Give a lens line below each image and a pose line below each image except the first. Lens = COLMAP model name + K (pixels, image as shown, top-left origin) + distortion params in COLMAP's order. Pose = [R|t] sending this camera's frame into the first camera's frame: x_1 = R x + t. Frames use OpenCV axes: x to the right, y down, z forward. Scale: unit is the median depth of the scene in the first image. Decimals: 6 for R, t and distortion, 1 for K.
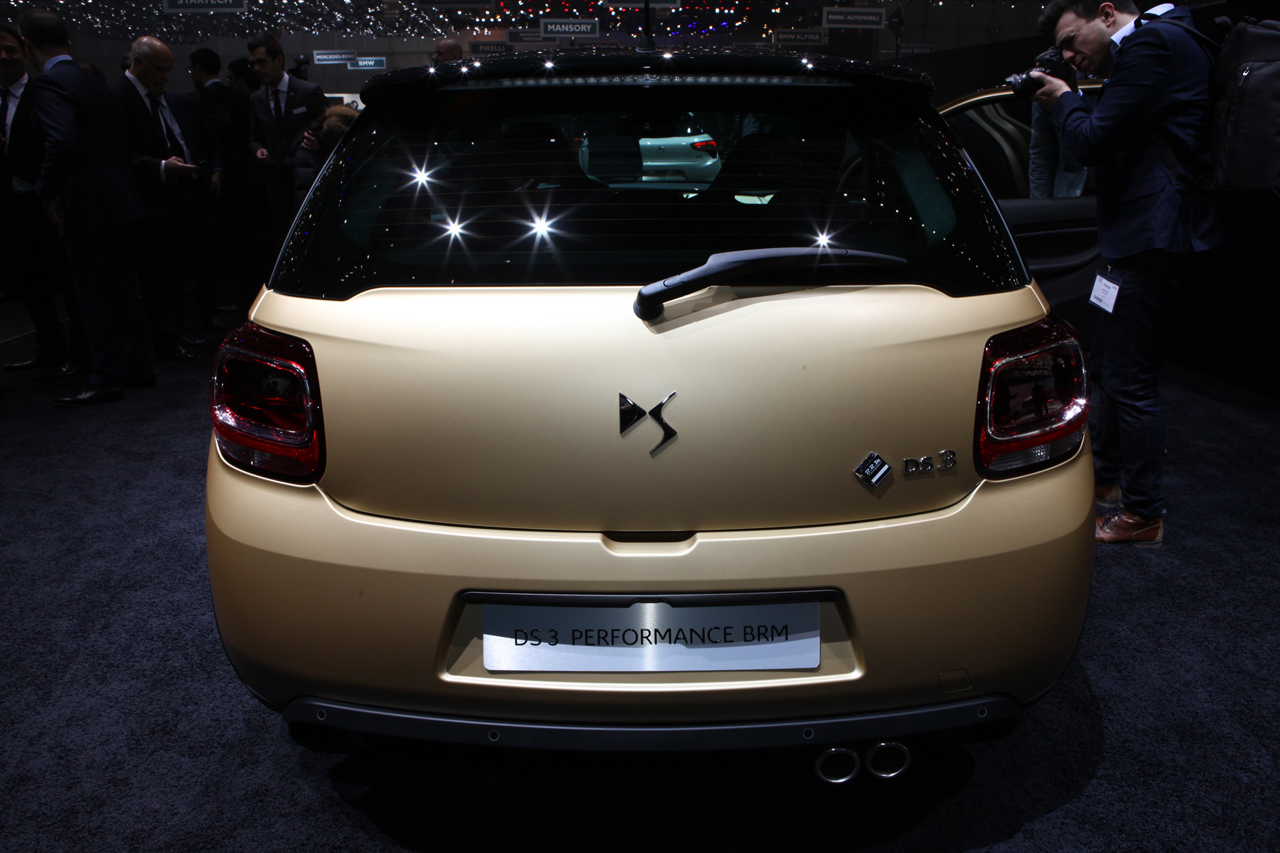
lens RADIAL K [[833.3, 0, 640.0], [0, 833.3, 426.5], [0, 0, 1]] dist [-0.101296, 0.057295]
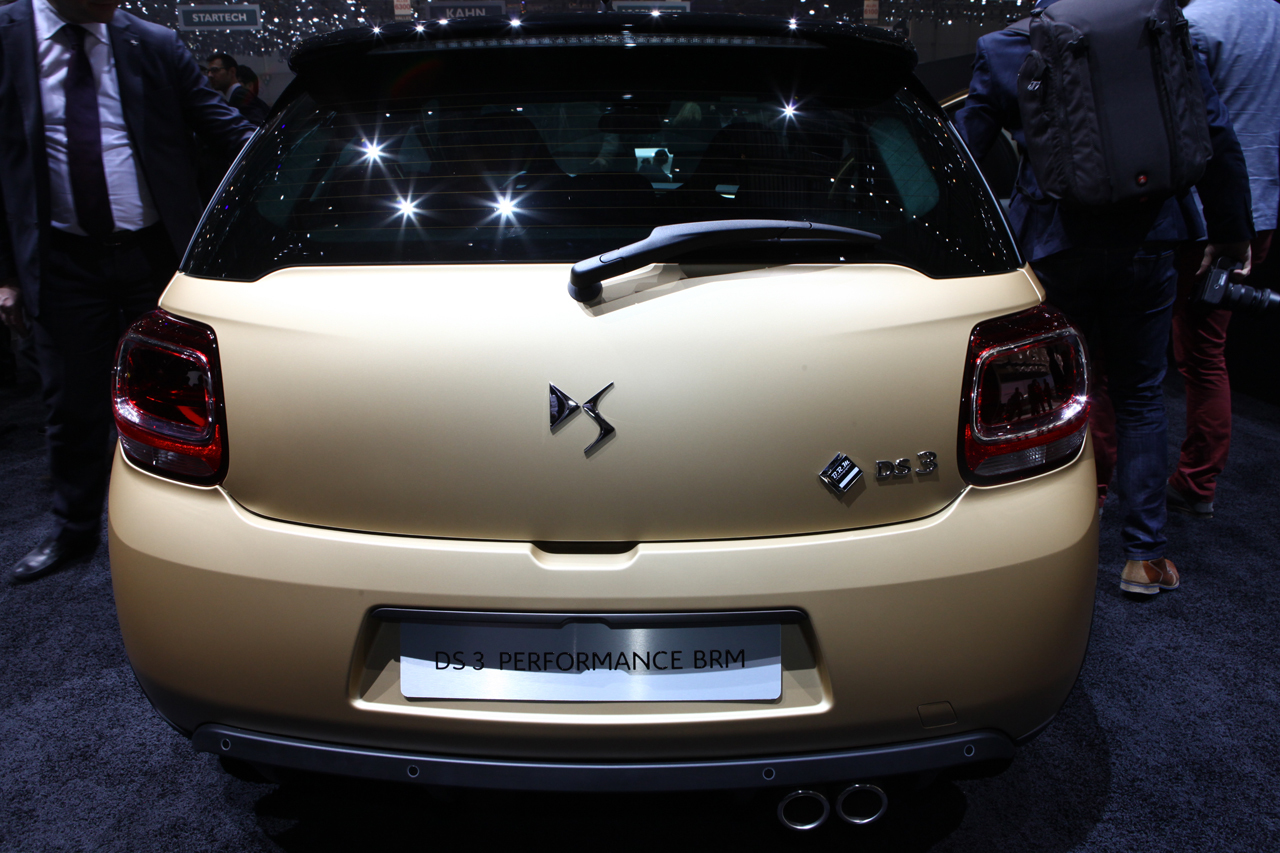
lens RADIAL K [[833.3, 0, 640.0], [0, 833.3, 426.5], [0, 0, 1]] dist [-0.101296, 0.057295]
pose [[0.999926, 0.005008, -0.011103, 0.072950], [-0.005221, 0.999802, -0.019179, 0.019528], [0.011004, 0.019236, 0.999754, 0.111203]]
